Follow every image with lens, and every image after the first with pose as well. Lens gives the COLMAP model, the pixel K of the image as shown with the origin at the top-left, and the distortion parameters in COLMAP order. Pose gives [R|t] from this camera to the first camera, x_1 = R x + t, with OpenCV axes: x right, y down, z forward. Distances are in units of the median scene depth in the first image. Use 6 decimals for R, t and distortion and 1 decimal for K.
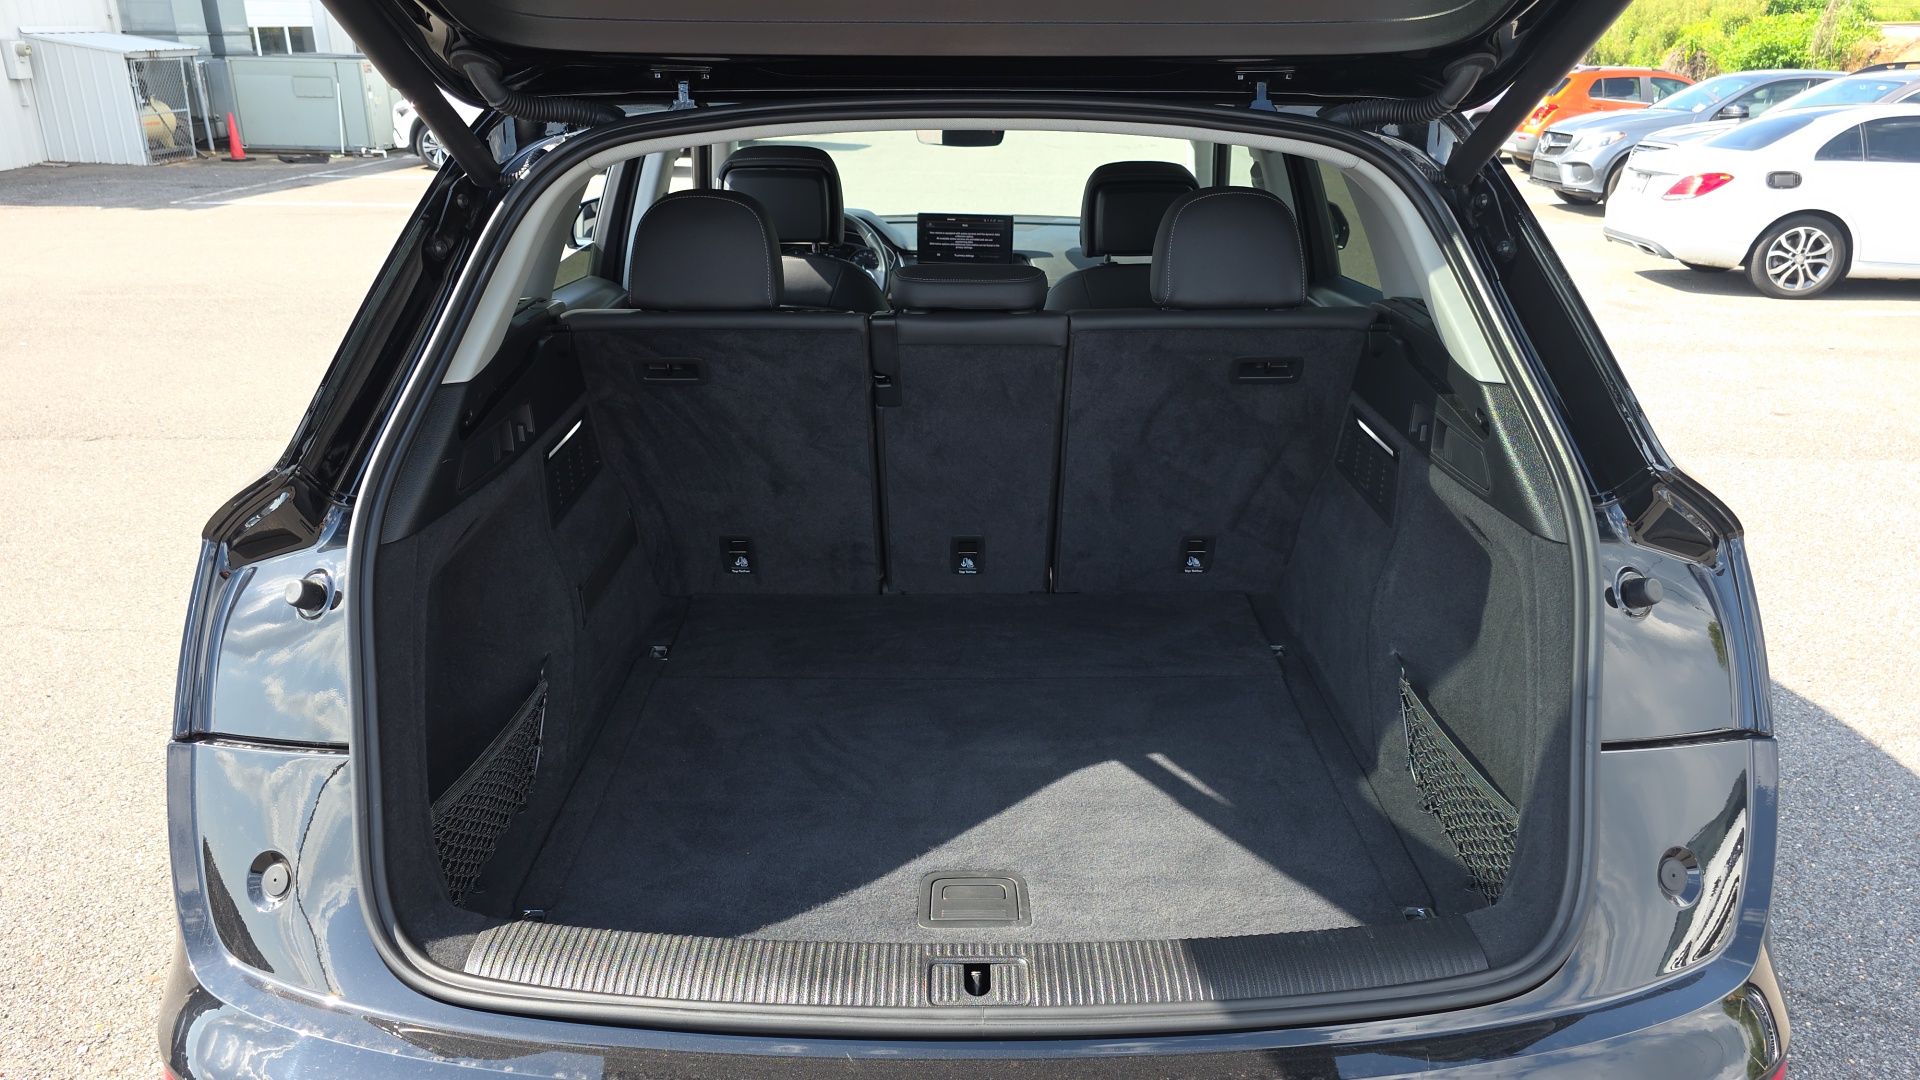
lens RADIAL K [[1316.8, 0, 946.8], [0, 1316.8, 543.4], [0, 0, 1]] dist [0.073944, -0.109723]
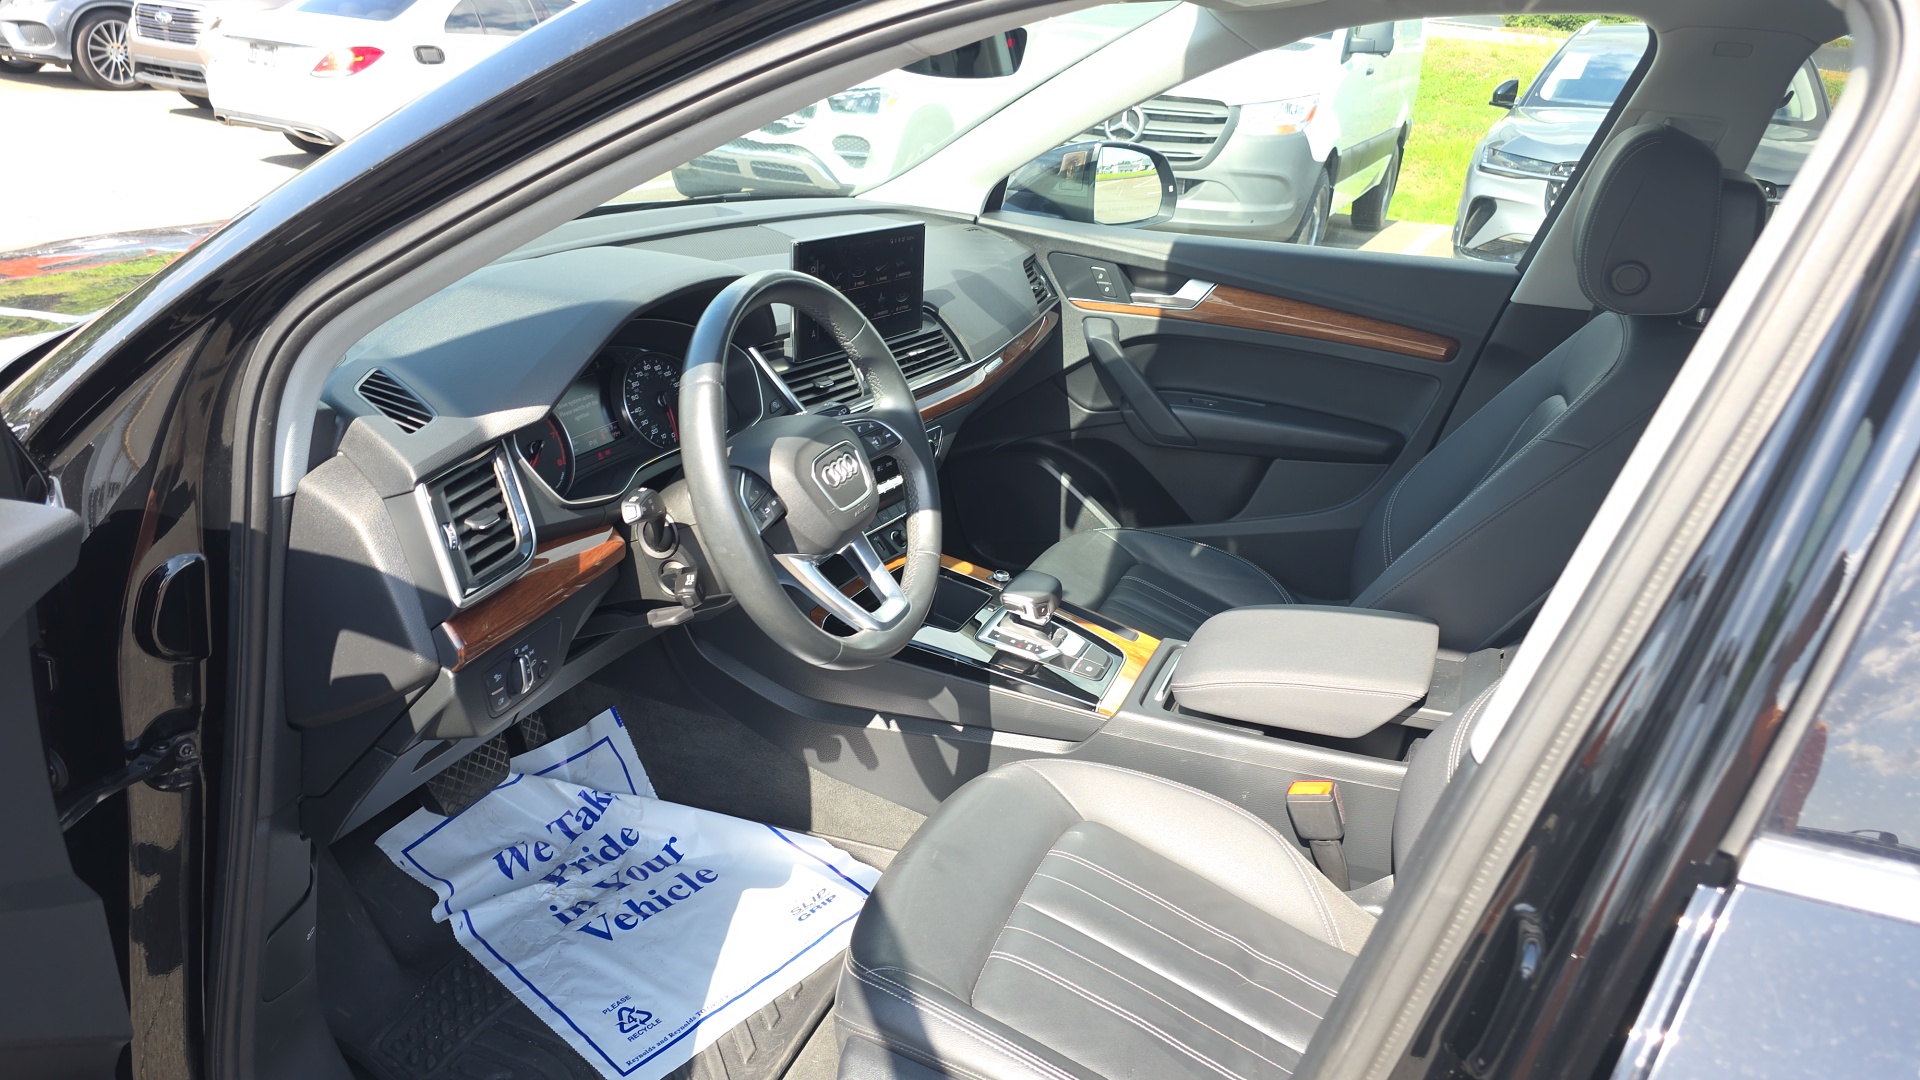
lens RADIAL K [[1288.8, 0, 943.0], [0, 1288.8, 516.3], [0, 0, 1]] dist [0.105085, -0.105767]
pose [[0.380655, -0.311650, 0.870618, -0.100273], [0.236050, 0.943054, 0.234372, -0.069829], [-0.894082, 0.116294, 0.432543, 0.222351]]
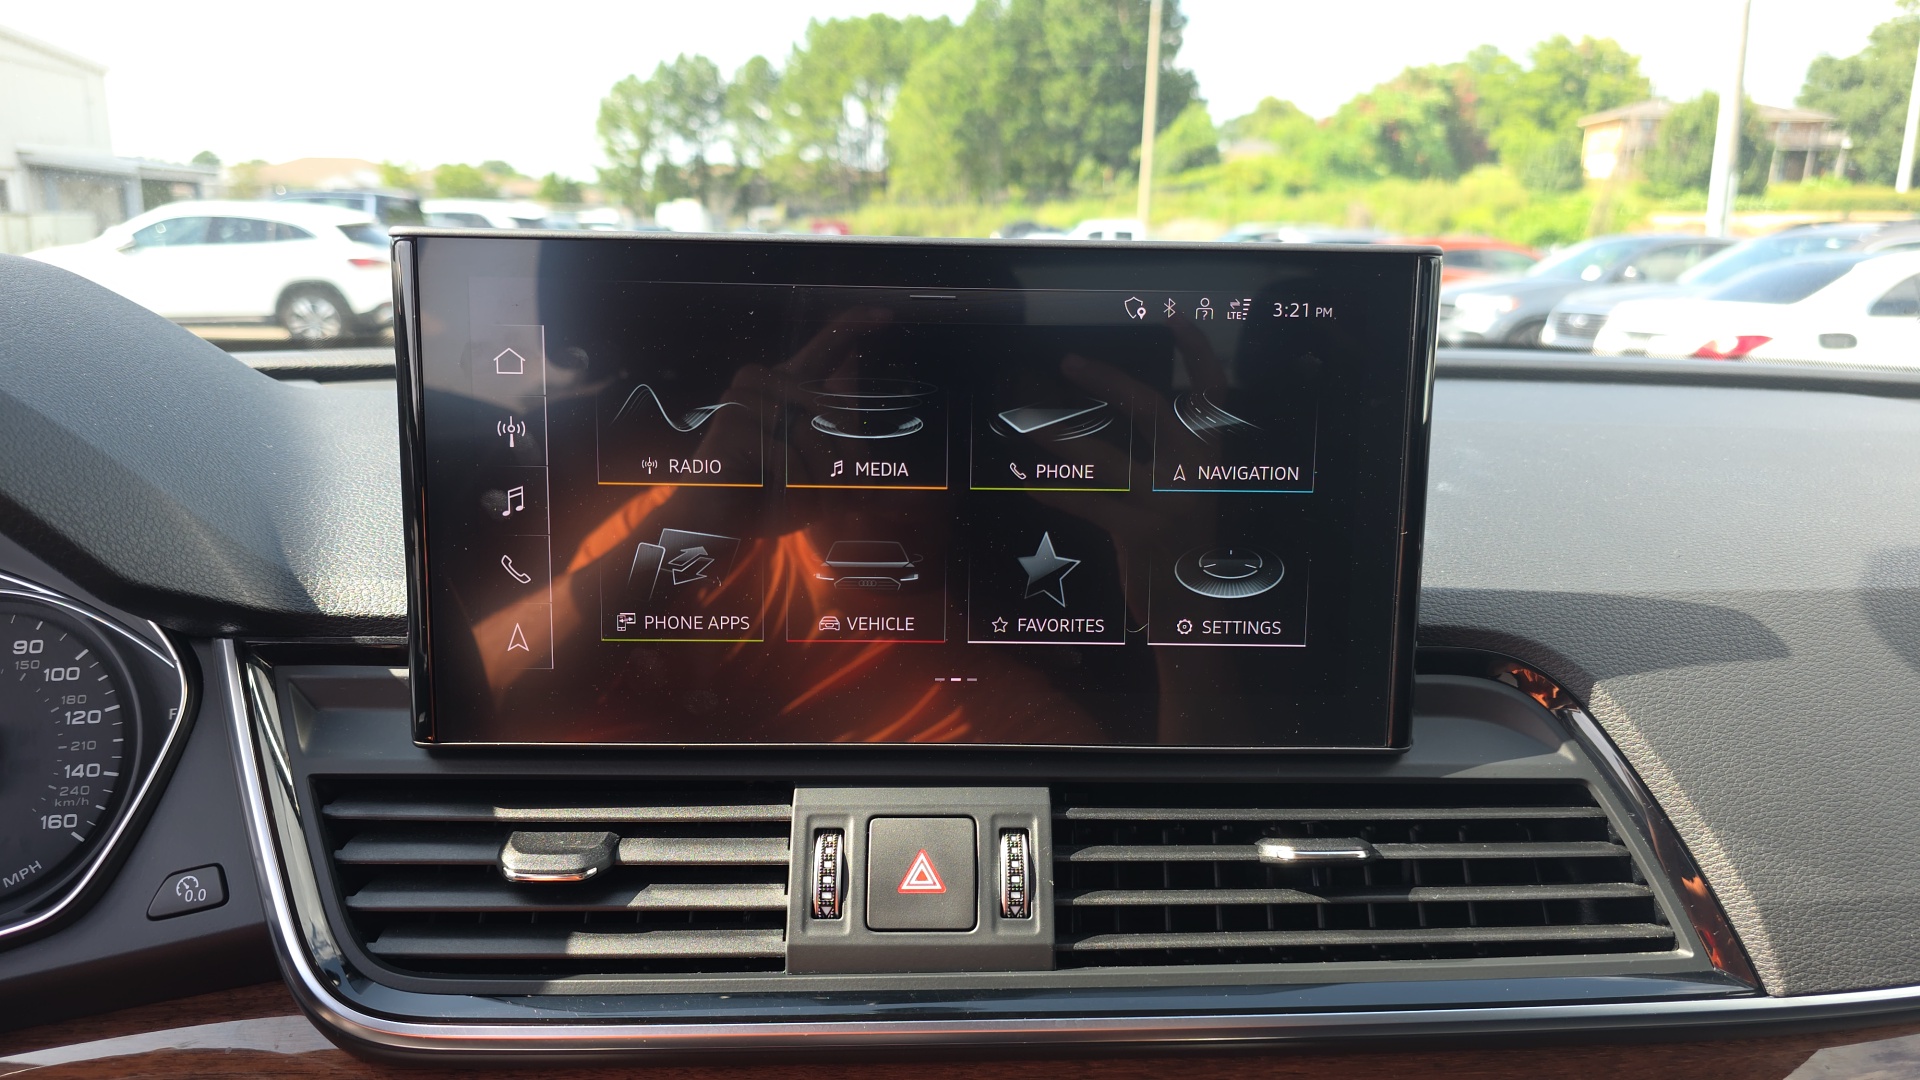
lens RADIAL K [[1294.0, 0, 960.0], [0, 1294.0, 540.0], [0, 0, 1]] dist [0.069058, -0.093457]
pose [[0.984547, -0.032479, 0.172085, 0.000079], [0.056277, 0.989208, -0.135276, -0.059306], [-0.165834, 0.142870, 0.975750, 0.251128]]
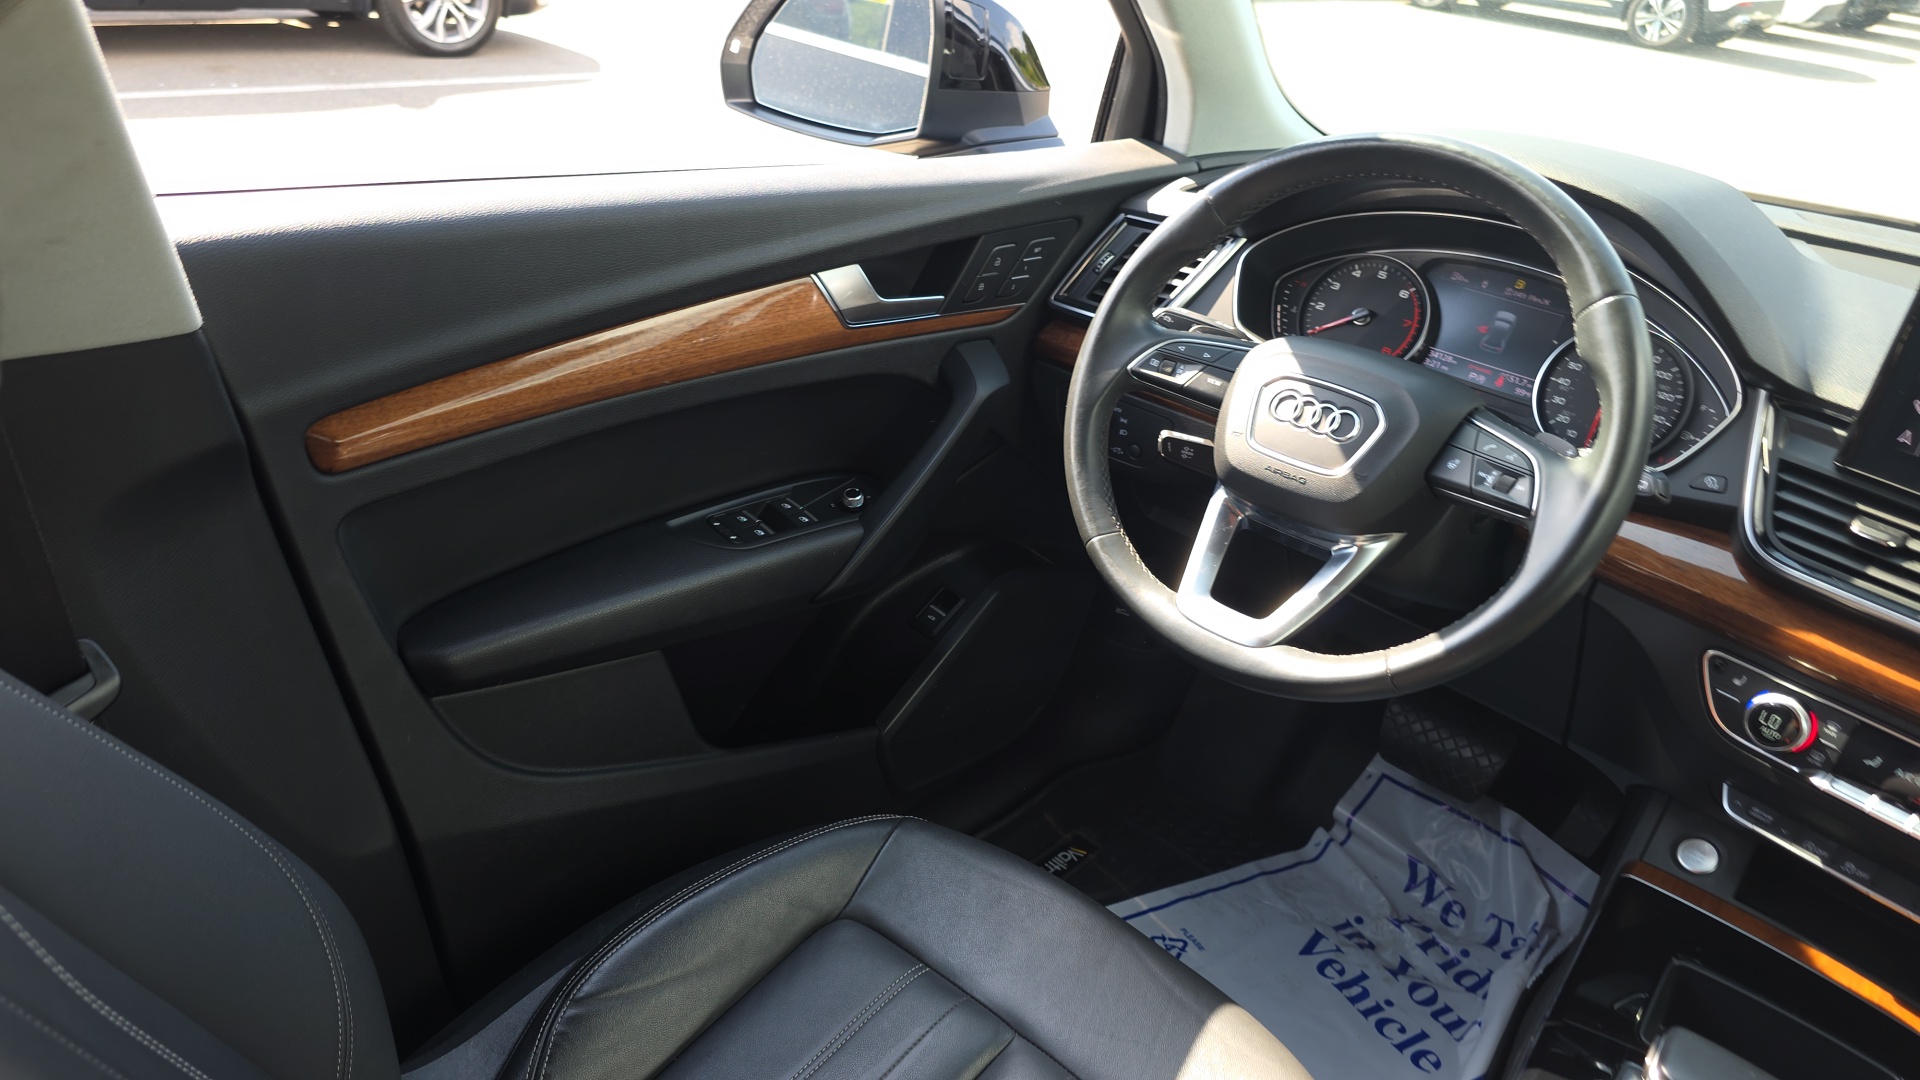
lens RADIAL K [[1310.0, 0, 922.7], [0, 1310.0, 529.5], [0, 0, 1]] dist [0.056637, -0.060848]
pose [[0.729873, 0.376898, -0.570292, -0.000865], [-0.322521, 0.925442, 0.198842, -0.055199], [0.602715, 0.038802, 0.797013, 0.204971]]
